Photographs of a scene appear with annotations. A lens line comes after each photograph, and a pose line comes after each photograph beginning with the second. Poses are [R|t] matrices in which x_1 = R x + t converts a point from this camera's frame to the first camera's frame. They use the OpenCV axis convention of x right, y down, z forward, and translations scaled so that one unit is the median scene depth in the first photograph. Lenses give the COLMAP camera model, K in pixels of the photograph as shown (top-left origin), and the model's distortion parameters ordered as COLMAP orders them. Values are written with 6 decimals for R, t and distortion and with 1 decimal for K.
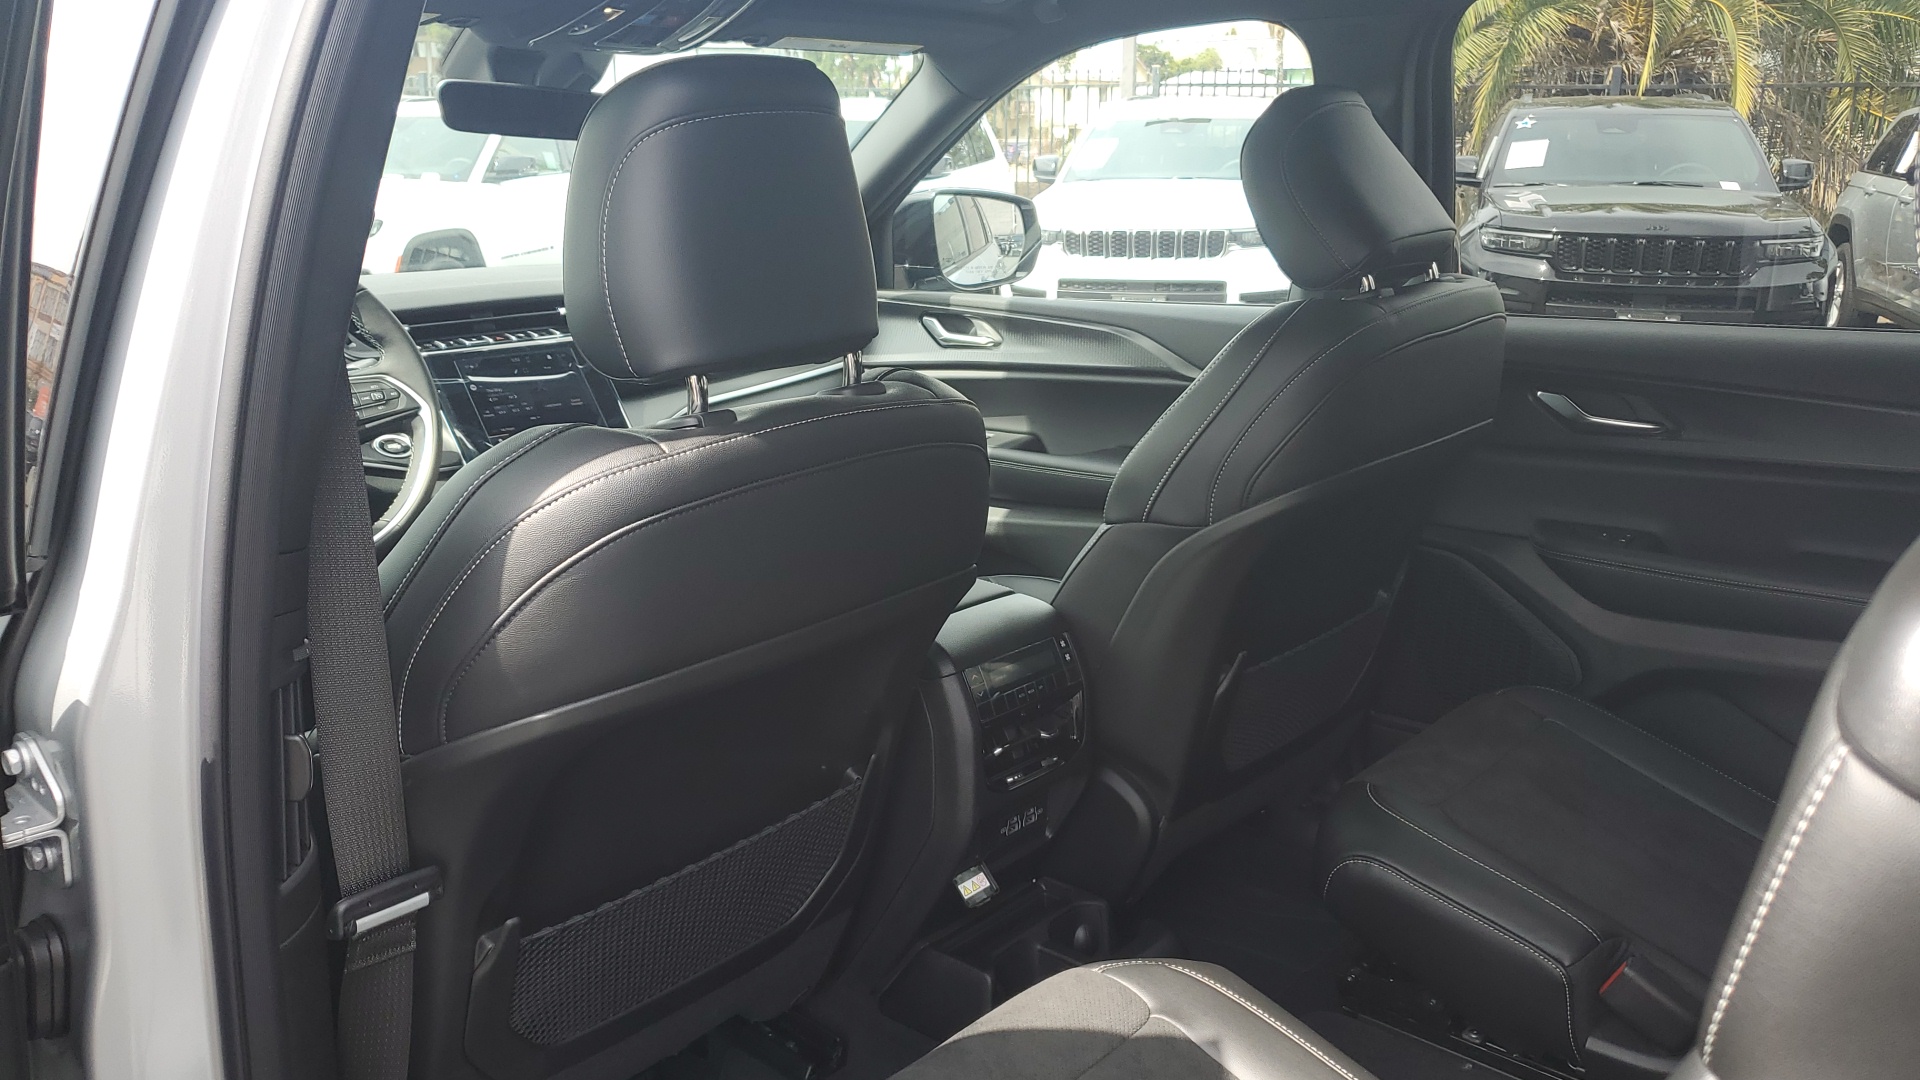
lens RADIAL K [[1523.2, 0, 962.1], [0, 1523.2, 530.5], [0, 0, 1]] dist [0.168907, -0.420574]
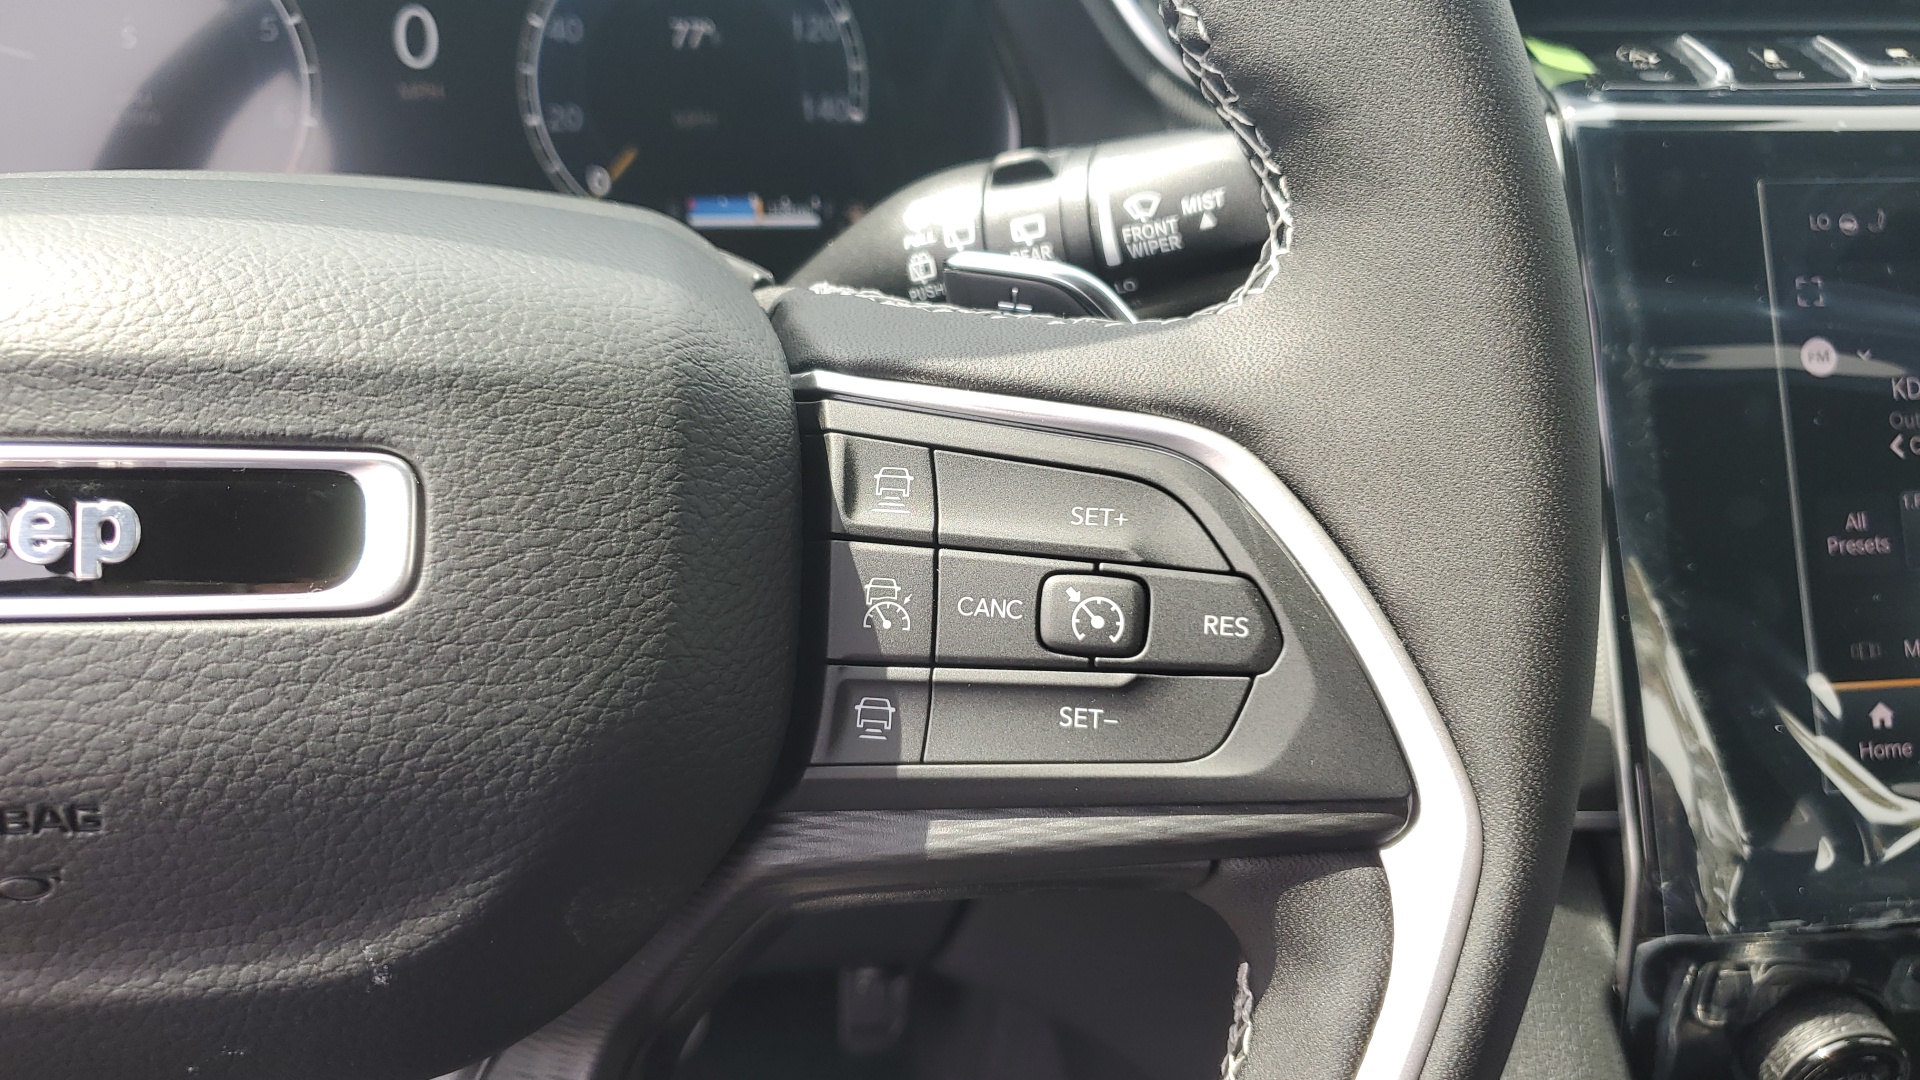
lens RADIAL K [[1542.3, 0, 967.5], [0, 1542.3, 536.6], [0, 0, 1]] dist [0.010004, 0.068891]
pose [[0.766793, 0.356878, -0.533541, -0.286538], [-0.201895, 0.923103, 0.327291, -0.111410], [0.609316, -0.143245, 0.779881, 0.796639]]
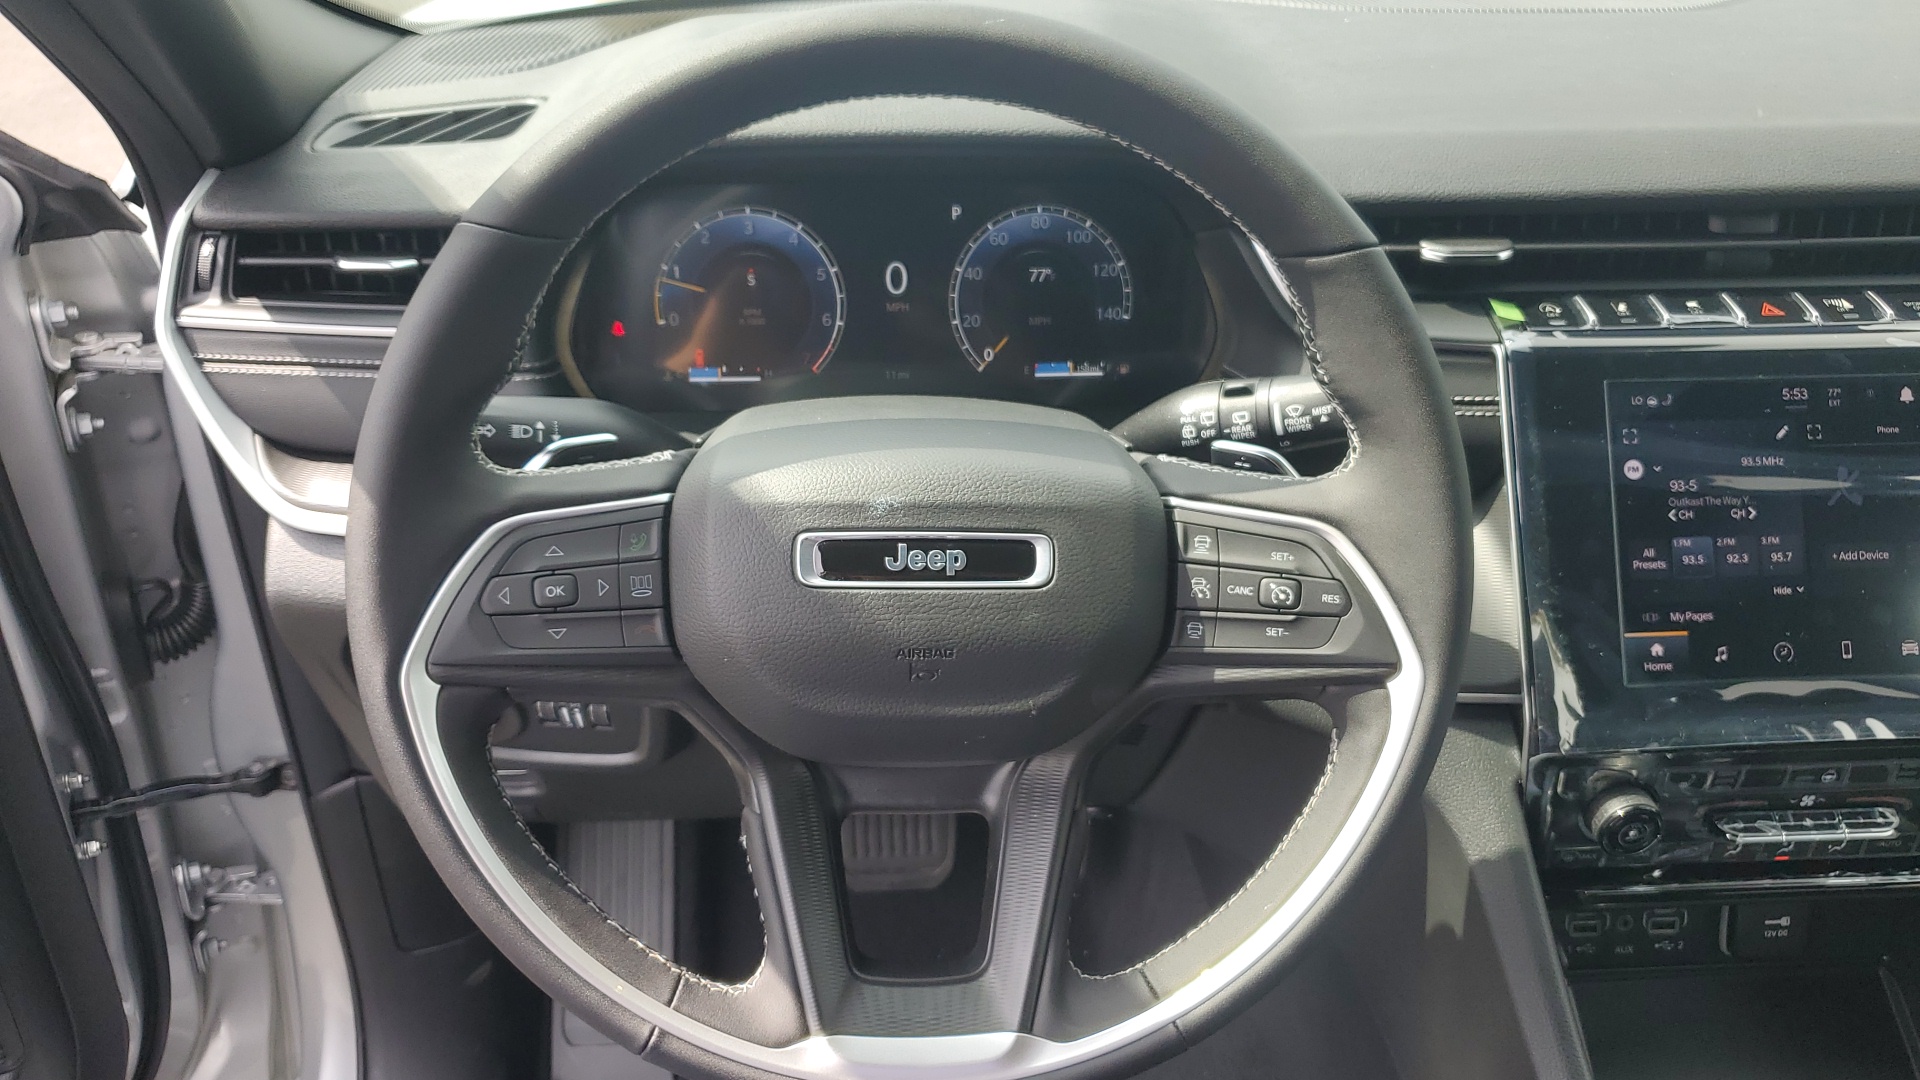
lens RADIAL K [[1376.7, 0, 987.2], [0, 1376.7, 544.6], [0, 0, 1]] dist [0.052072, 0.000019]
pose [[0.723291, 0.381522, -0.575578, -0.234133], [-0.193650, 0.912135, 0.361262, -0.159899], [0.662835, -0.149837, 0.733620, 0.671171]]
